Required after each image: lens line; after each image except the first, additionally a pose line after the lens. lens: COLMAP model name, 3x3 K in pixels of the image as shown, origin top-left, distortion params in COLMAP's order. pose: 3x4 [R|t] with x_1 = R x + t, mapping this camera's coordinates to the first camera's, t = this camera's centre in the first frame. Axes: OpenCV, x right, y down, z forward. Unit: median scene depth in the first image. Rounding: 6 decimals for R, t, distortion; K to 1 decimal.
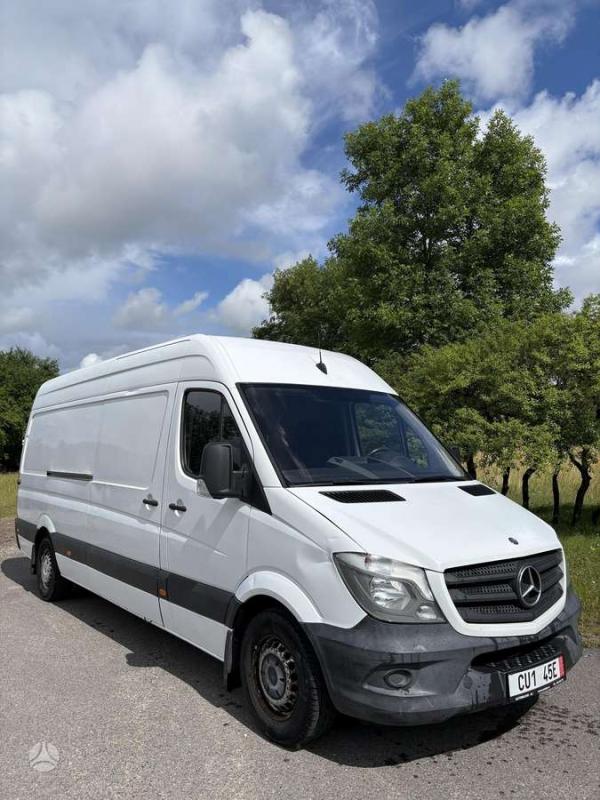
lens RADIAL K [[609.0, 0, 297.5], [0, 609.0, 398.7], [0, 0, 1]] dist [0.053508, -0.026252]
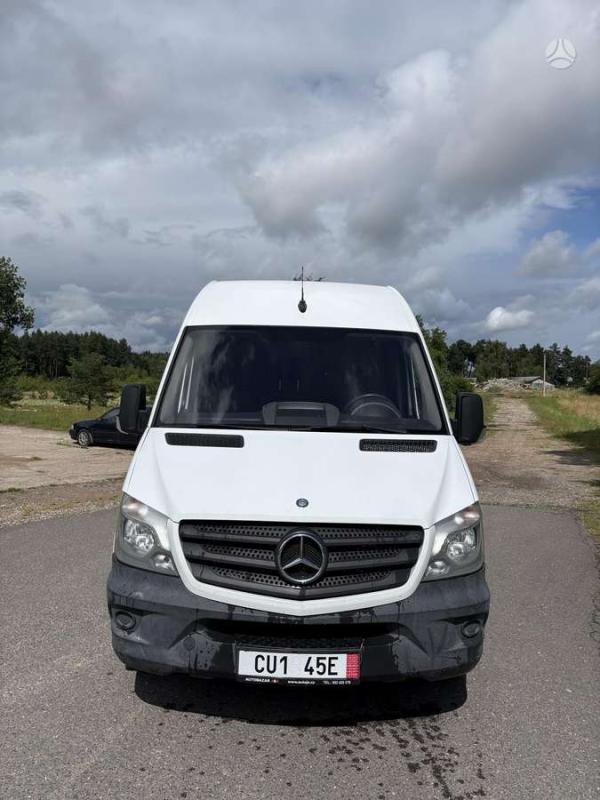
lens RADIAL K [[609.0, 0, 299.6], [0, 609.0, 405.3], [0, 0, 1]] dist [0.053508, -0.026252]
pose [[0.799442, 0.034829, -0.599733, 0.864414], [0.017356, 0.996562, 0.081010, 0.034783], [0.600493, -0.075171, 0.796089, 0.369687]]
